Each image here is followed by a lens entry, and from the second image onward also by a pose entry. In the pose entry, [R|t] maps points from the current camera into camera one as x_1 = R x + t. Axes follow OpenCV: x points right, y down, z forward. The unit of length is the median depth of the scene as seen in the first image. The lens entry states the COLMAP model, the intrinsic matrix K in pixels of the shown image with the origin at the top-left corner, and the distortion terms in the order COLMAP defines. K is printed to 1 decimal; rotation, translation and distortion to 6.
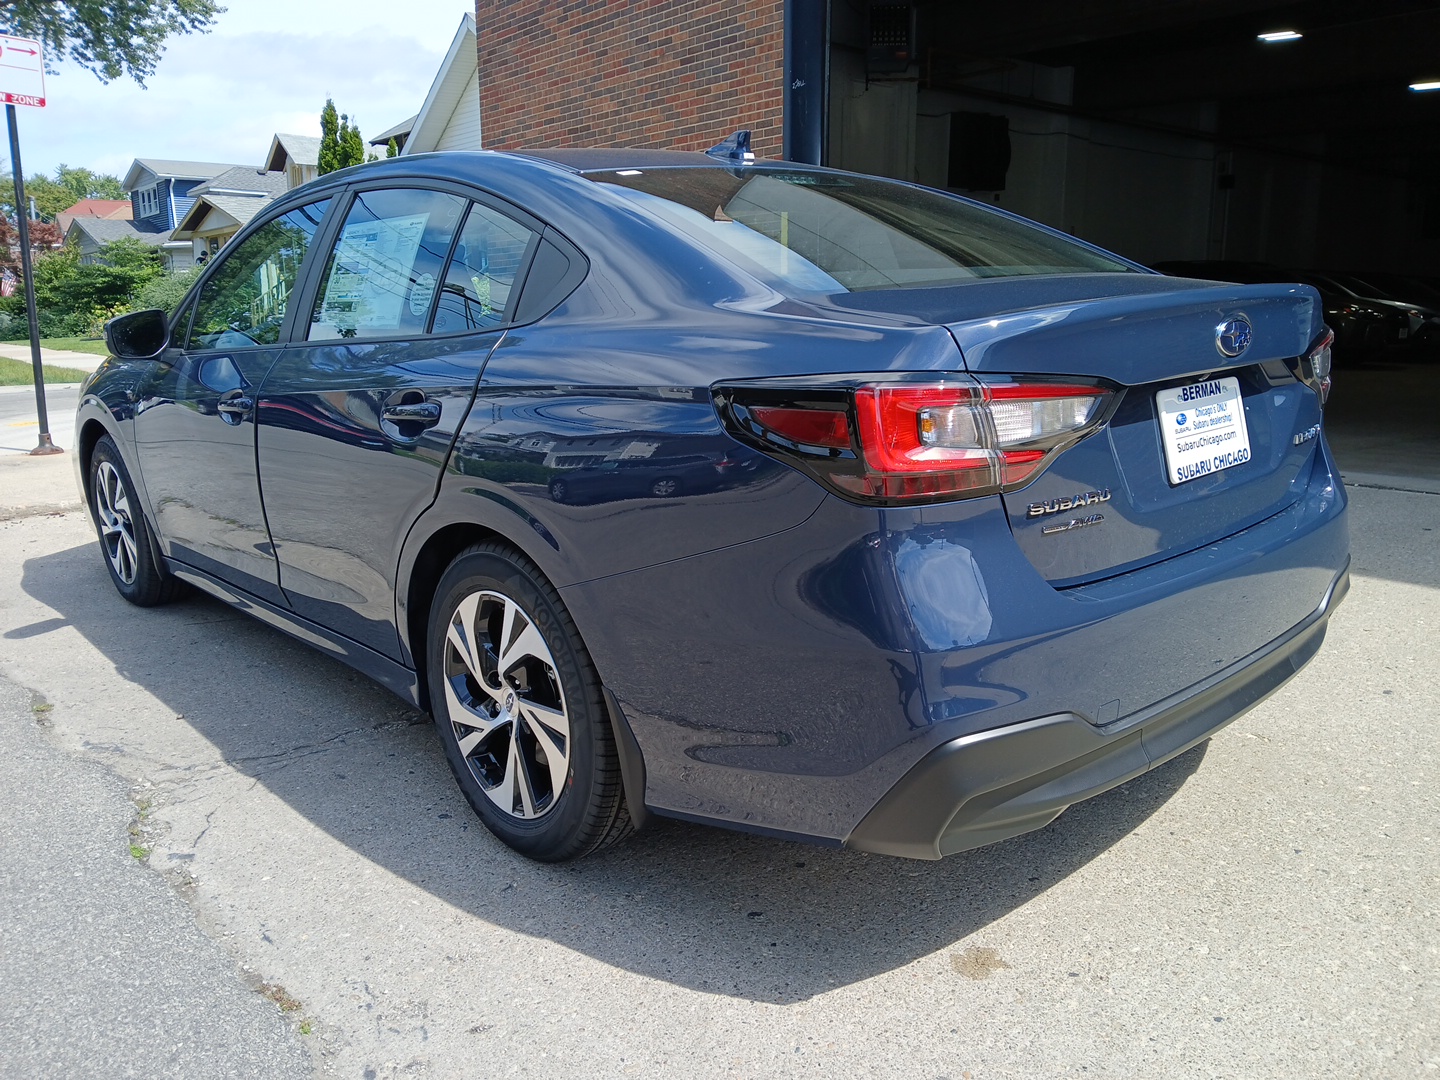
lens RADIAL K [[1098.2, 0, 719.1], [0, 1098.2, 562.3], [0, 0, 1]] dist [0.082610, -0.162562]
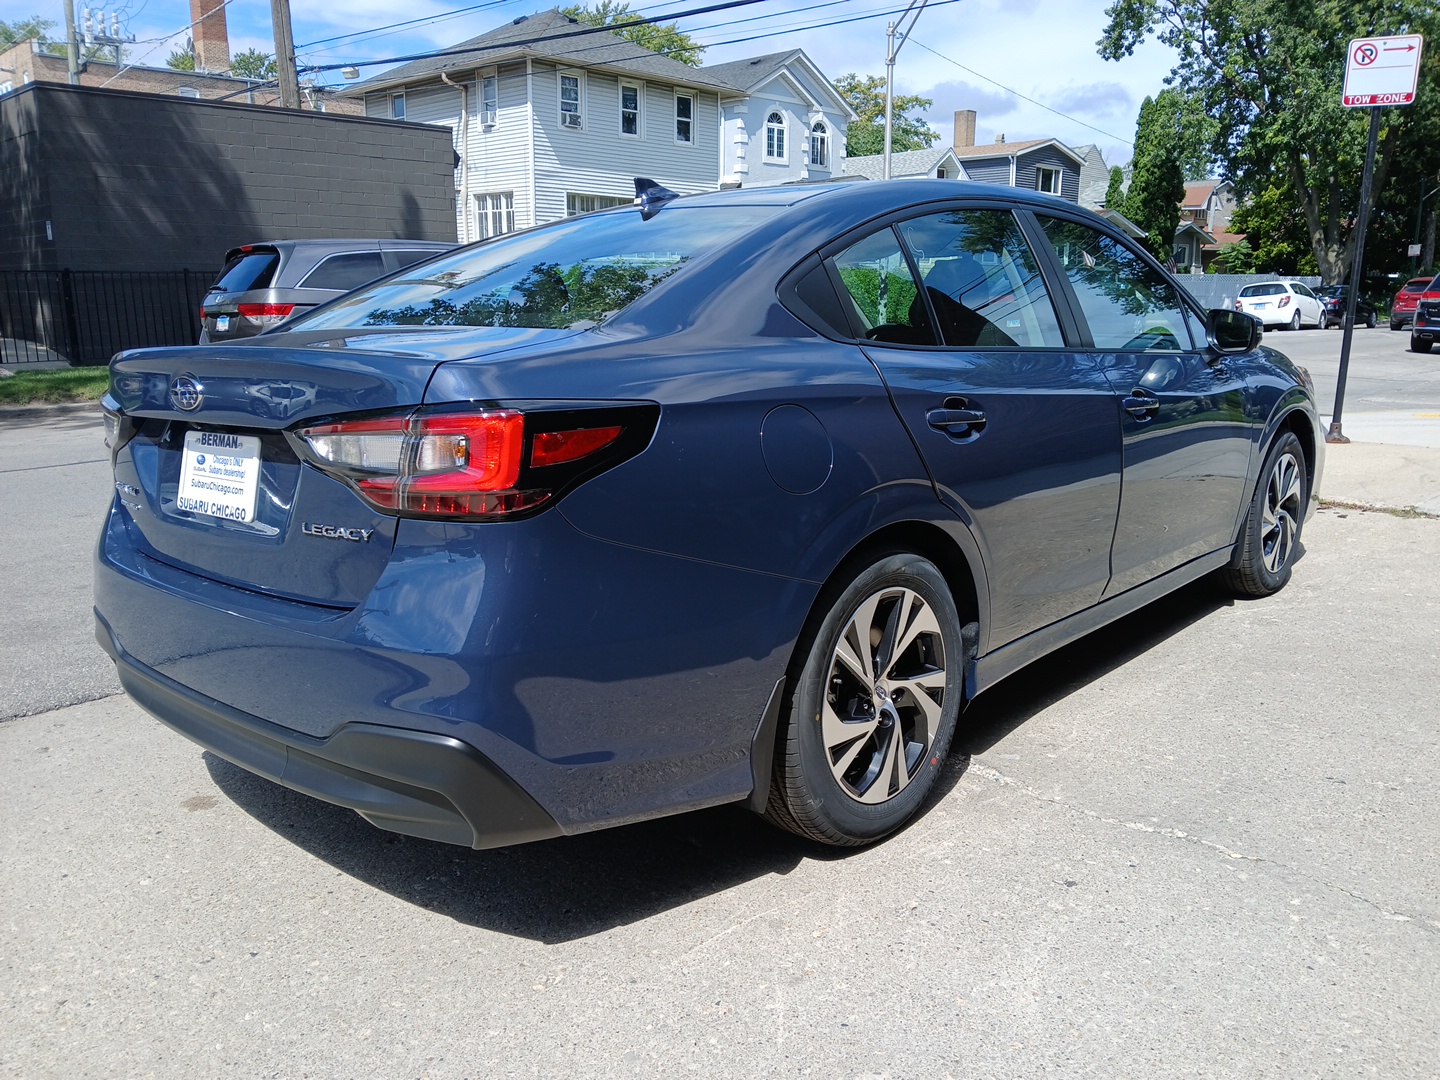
lens RADIAL K [[1109.9, 0, 723.5], [0, 1109.9, 557.0], [0, 0, 1]] dist [-0.004510, -0.008905]
pose [[0.107315, 0.241084, -0.964553, 1.356996], [-0.222038, 0.951464, 0.213109, -0.336074], [0.969114, 0.191297, 0.155636, 1.153370]]
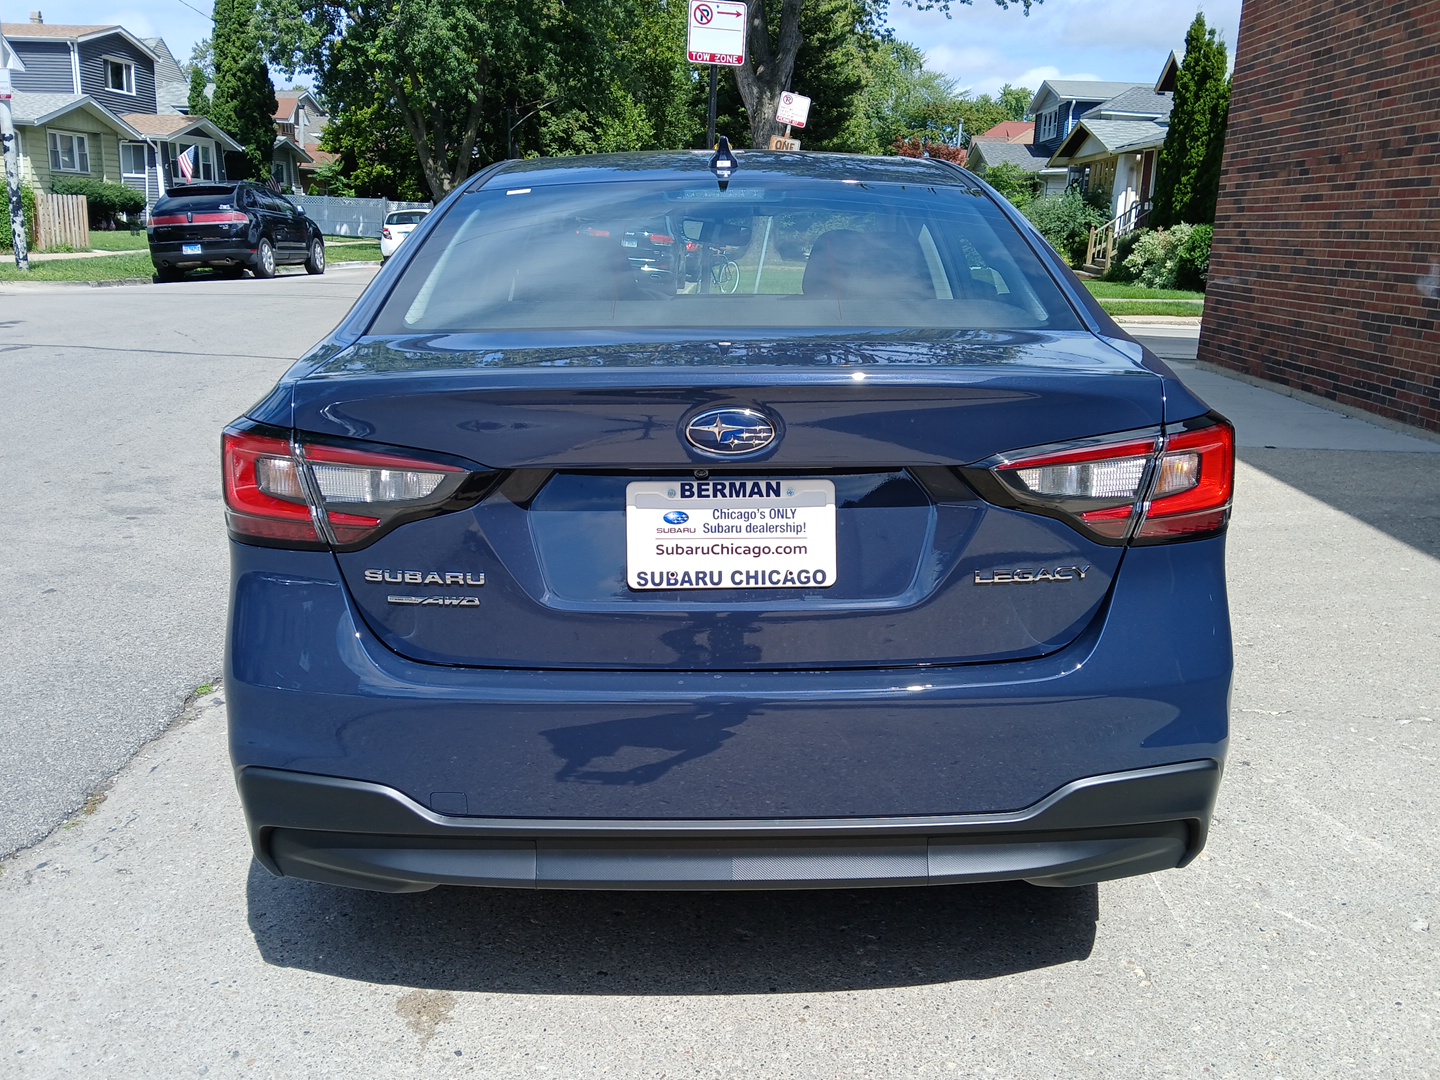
lens RADIAL K [[1256.2, 0, 720.0], [0, 1256.2, 540.0], [0, 0, 1]] dist [-0.003216, -0.026117]
pose [[0.736490, 0.194936, -0.647752, 0.911719], [-0.187102, 0.978923, 0.081865, -0.167661], [0.650058, 0.060903, 0.757440, 0.238377]]
